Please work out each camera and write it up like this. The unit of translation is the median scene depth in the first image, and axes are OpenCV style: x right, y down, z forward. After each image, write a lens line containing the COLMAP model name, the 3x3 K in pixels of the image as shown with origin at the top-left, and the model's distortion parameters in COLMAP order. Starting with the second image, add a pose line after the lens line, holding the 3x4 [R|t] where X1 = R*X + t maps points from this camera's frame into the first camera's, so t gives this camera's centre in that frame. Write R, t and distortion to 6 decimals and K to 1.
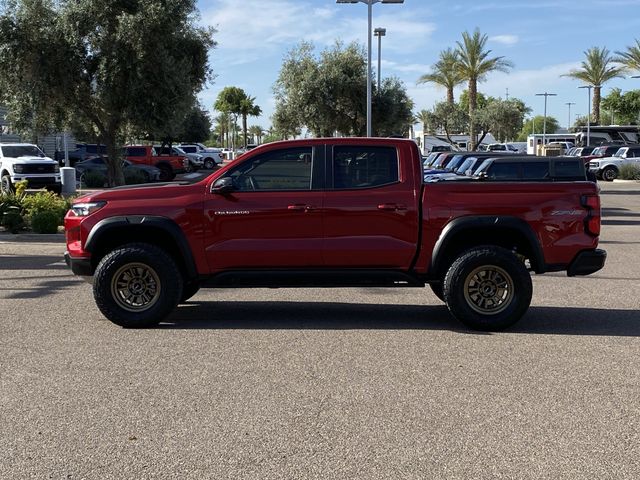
lens RADIAL K [[973.0, 0, 321.6], [0, 973.0, 240.2], [0, 0, 1]] dist [0.081310, 0.000000]
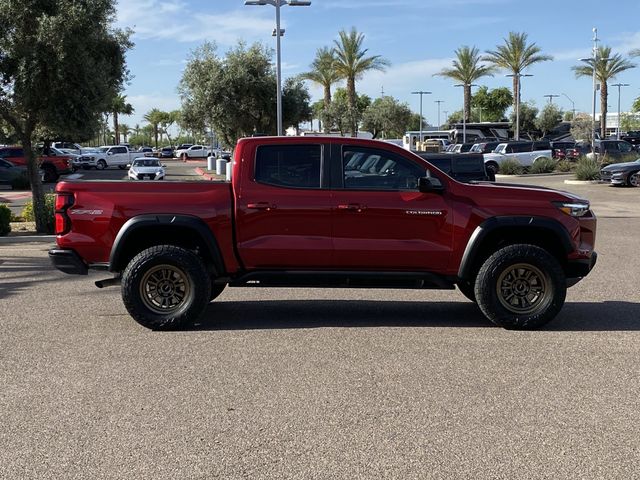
lens RADIAL K [[973.0, 0, 319.6], [0, 973.0, 238.3], [0, 0, 1]] dist [0.081310, 0.000000]
pose [[0.992897, -0.022102, 0.116903, -0.044279], [0.022122, 0.999755, 0.001129, 0.001262], [-0.116899, 0.001465, 0.993143, -0.026370]]
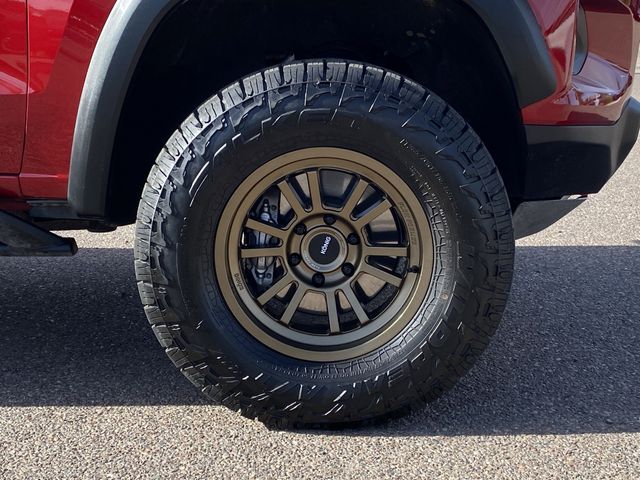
lens RADIAL K [[973.0, 0, 318.8], [0, 973.0, 240.6], [0, 0, 1]] dist [0.081310, 0.000000]
pose [[0.993365, -0.039503, 0.108003, 0.054853], [0.023131, 0.988592, 0.148834, 0.007393], [-0.112651, -0.145349, 0.982946, 0.221851]]
